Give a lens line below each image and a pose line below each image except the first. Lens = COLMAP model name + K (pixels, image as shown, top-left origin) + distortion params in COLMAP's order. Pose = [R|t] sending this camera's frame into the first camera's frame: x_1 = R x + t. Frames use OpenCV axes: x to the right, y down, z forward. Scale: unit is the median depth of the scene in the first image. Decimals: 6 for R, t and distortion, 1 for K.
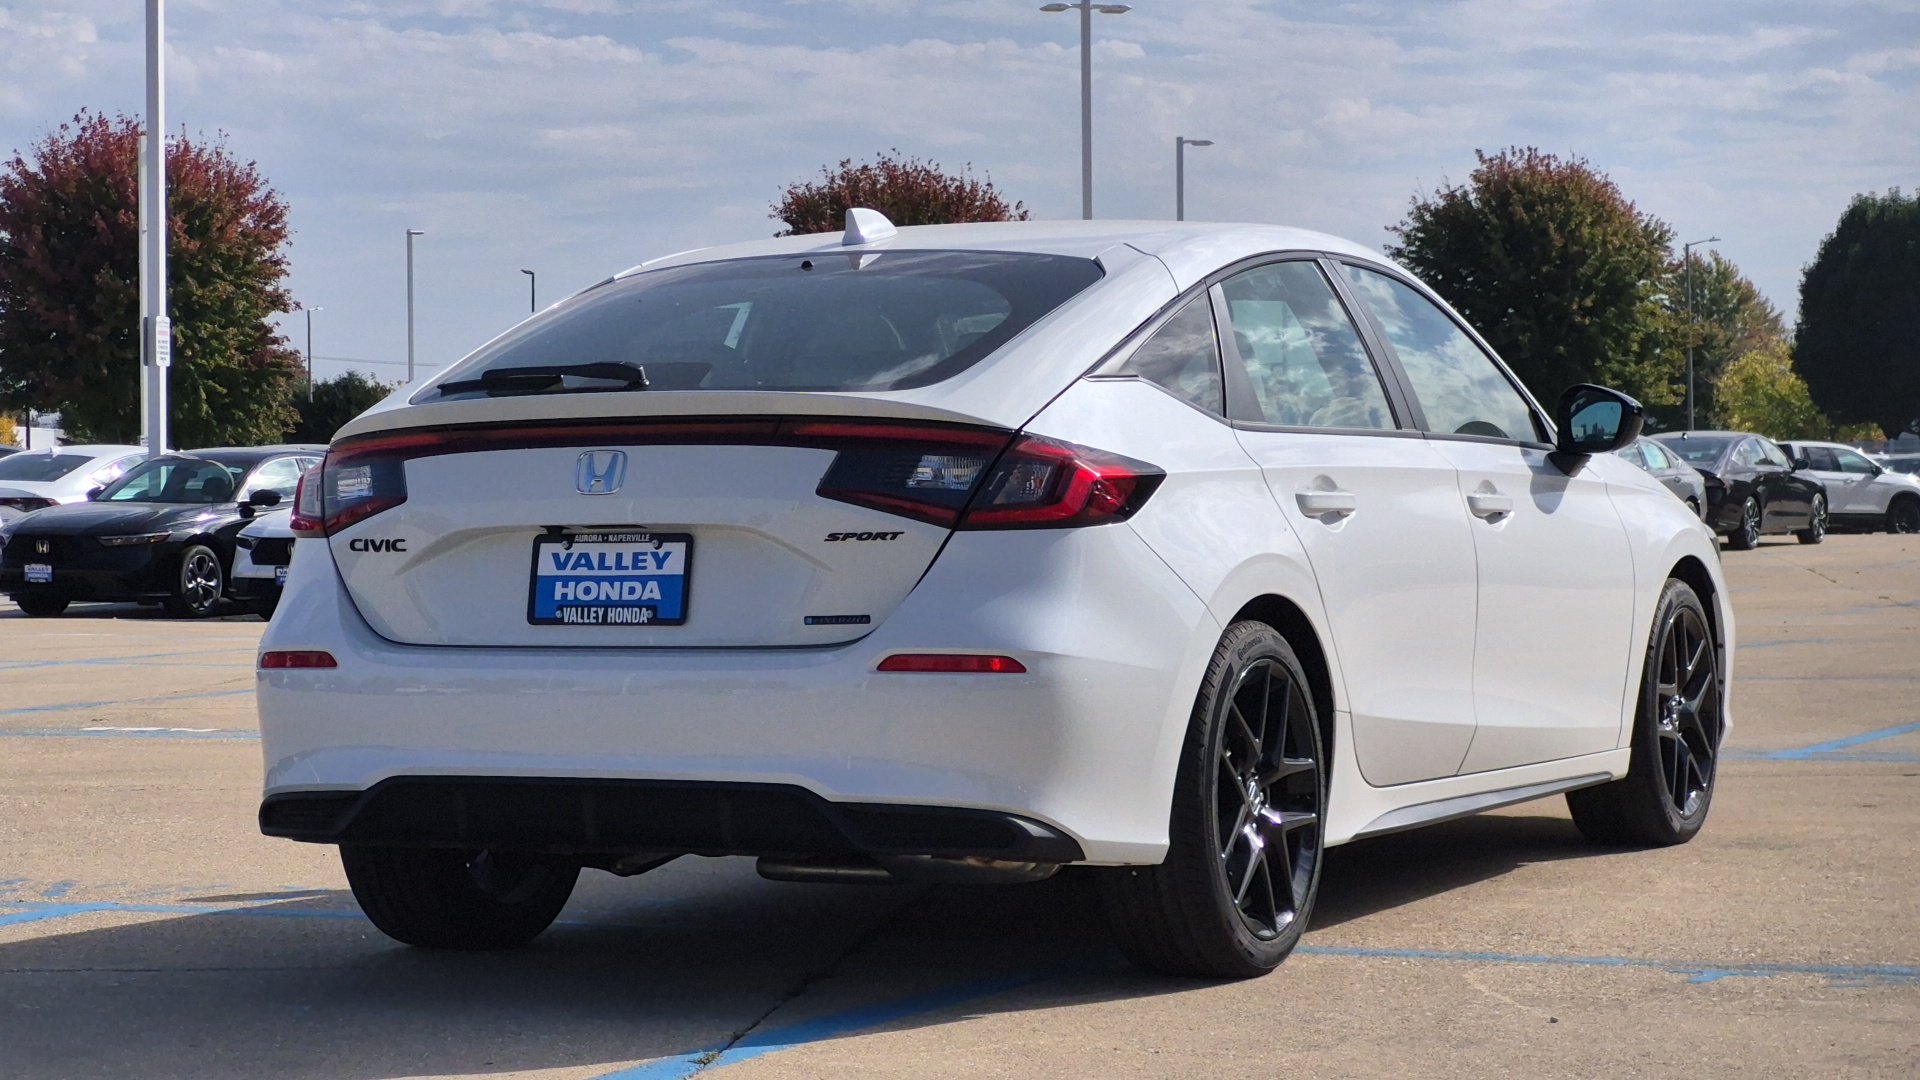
lens RADIAL K [[3887.1, 0, 960.0], [0, 3887.1, 540.0], [0, 0, 1]] dist [-0.056588, -0.063872]
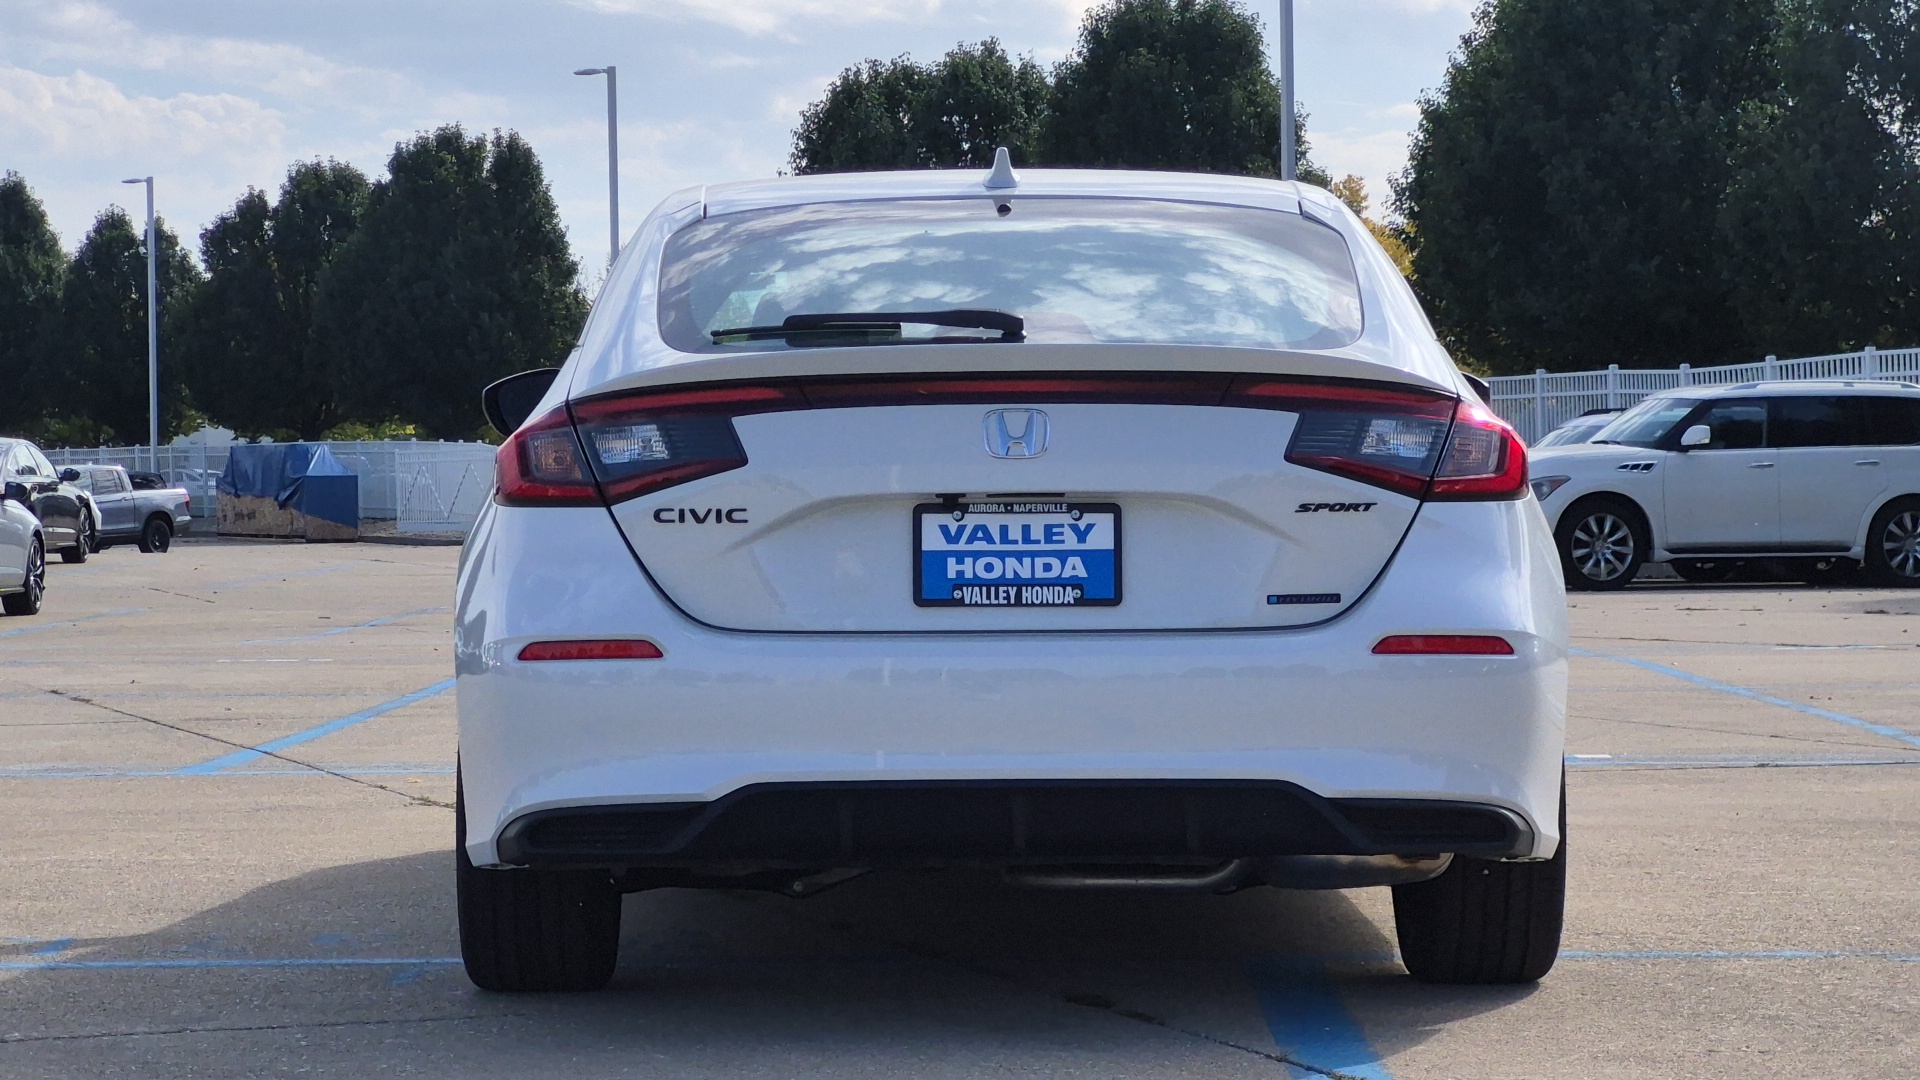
lens RADIAL K [[4300.3, 0, 960.0], [0, 4300.3, 540.0], [0, 0, 1]] dist [-0.012315, 0.035398]
pose [[0.896754, 0.004862, 0.442504, -0.534350], [-0.002535, 0.999980, -0.005849, 0.012515], [-0.442523, 0.004123, 0.896748, 0.128312]]
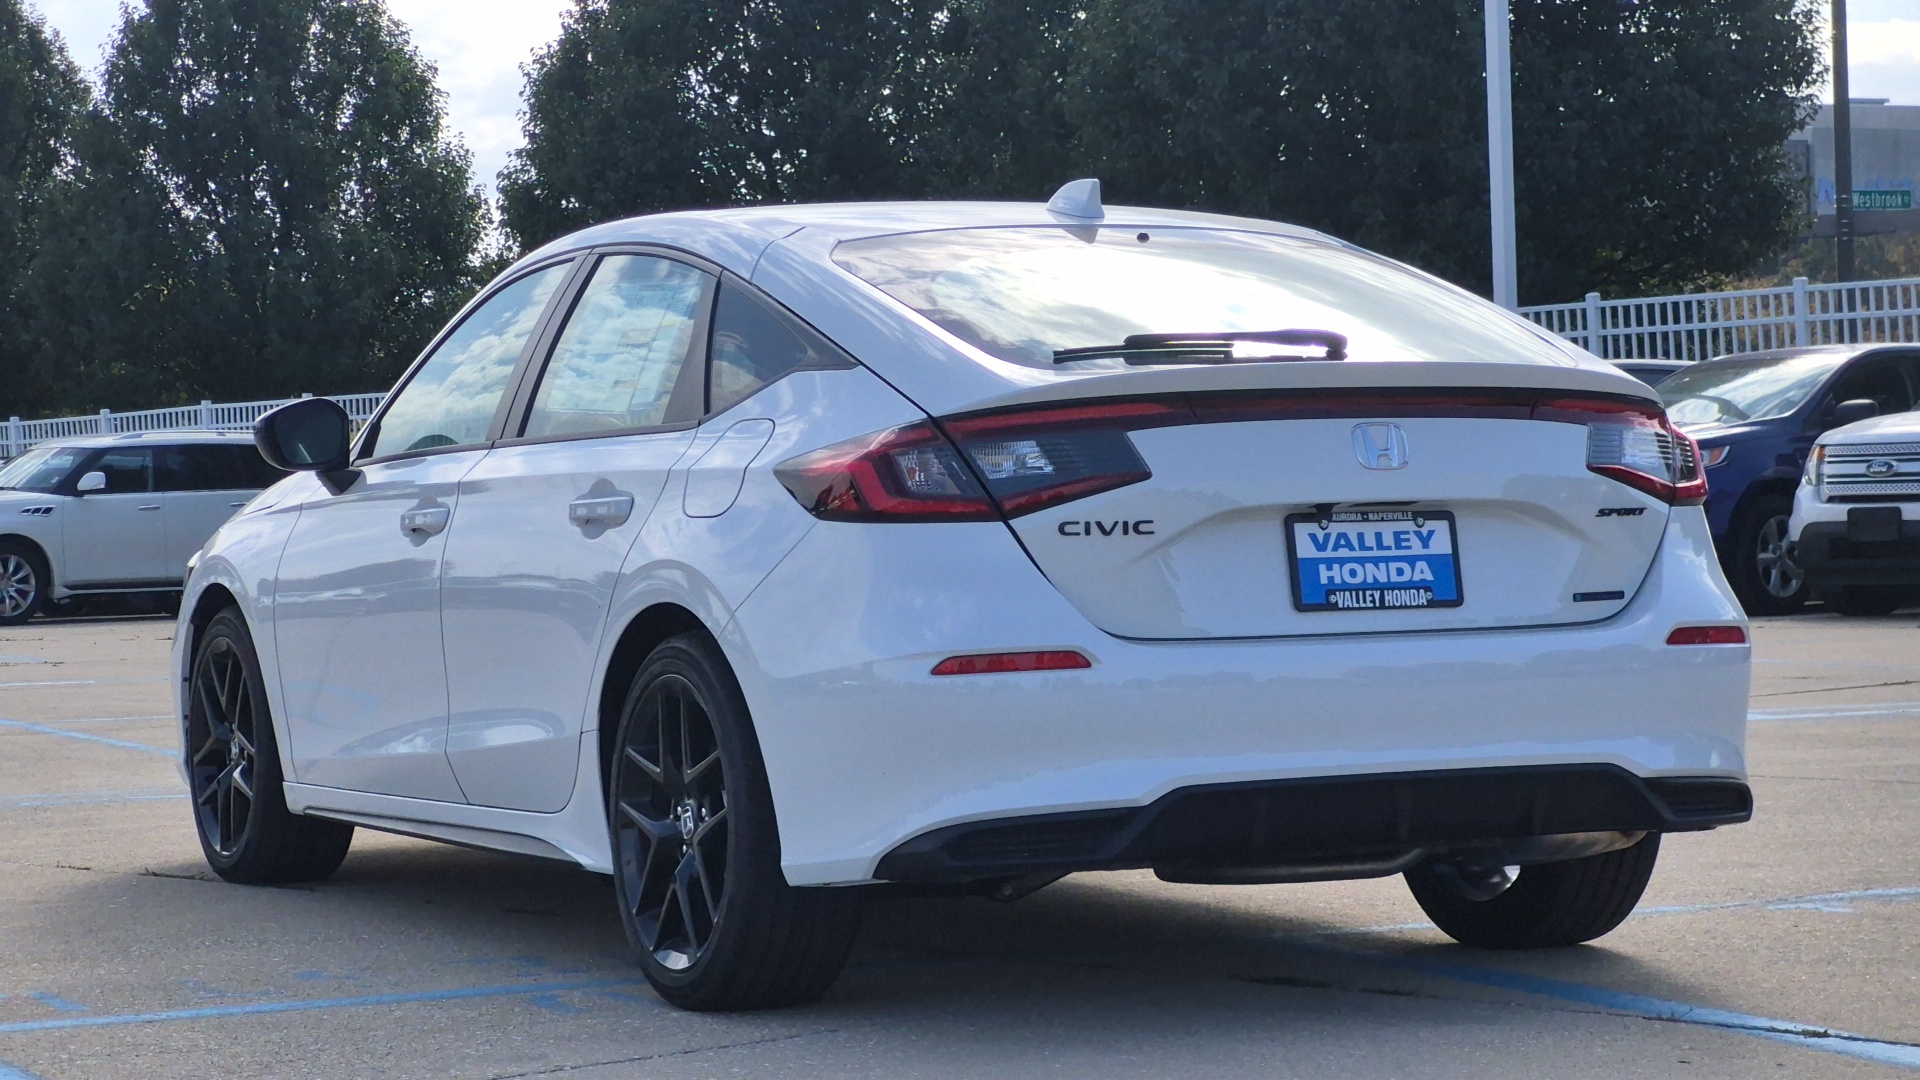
lens RADIAL K [[3887.1, 0, 960.0], [0, 3887.1, 540.0], [0, 0, 1]] dist [-0.056588, -0.063872]
pose [[0.633292, -0.003986, 0.773902, -0.877130], [0.020344, 0.999727, -0.011498, 0.013907], [-0.773645, 0.023026, 0.633201, 0.484077]]
